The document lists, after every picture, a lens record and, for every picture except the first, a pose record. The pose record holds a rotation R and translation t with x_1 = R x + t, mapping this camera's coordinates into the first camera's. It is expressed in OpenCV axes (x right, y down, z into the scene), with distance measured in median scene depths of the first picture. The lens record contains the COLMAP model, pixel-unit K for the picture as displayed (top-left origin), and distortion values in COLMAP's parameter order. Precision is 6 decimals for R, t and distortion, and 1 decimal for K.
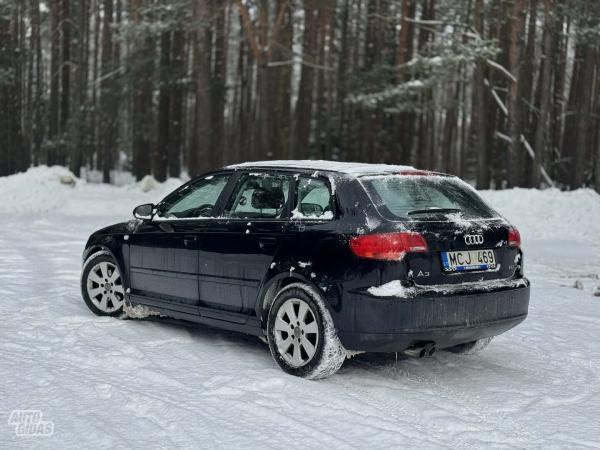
lens RADIAL K [[828.4, 0, 300.0], [0, 828.4, 225.0], [0, 0, 1]] dist [0.038532, 0.060391]
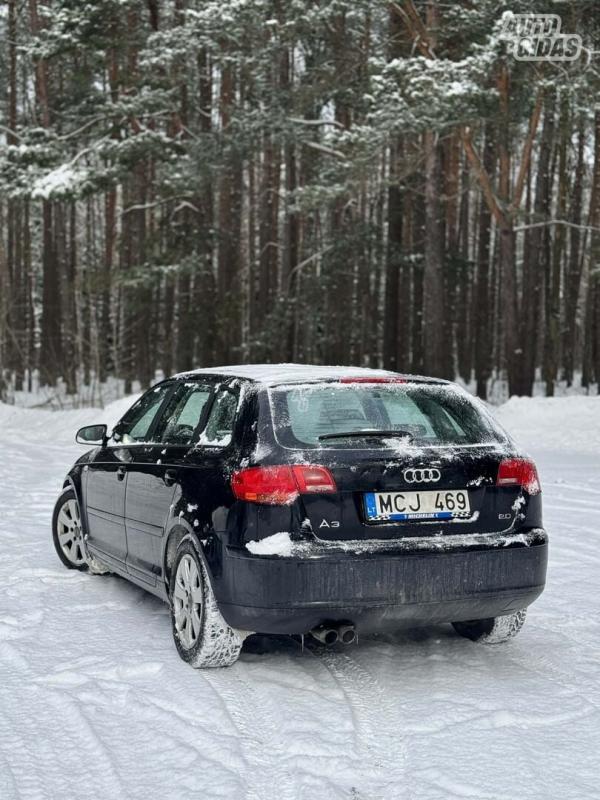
lens RADIAL K [[1104.5, 0, 300.0], [0, 1104.5, 400.0], [0, 0, 1]] dist [0.038532, 0.060391]
pose [[0.959772, -0.011644, -0.280539, 0.368938], [-0.000487, 0.999069, -0.043132, -0.005455], [0.280780, 0.041533, 0.958873, 0.086255]]
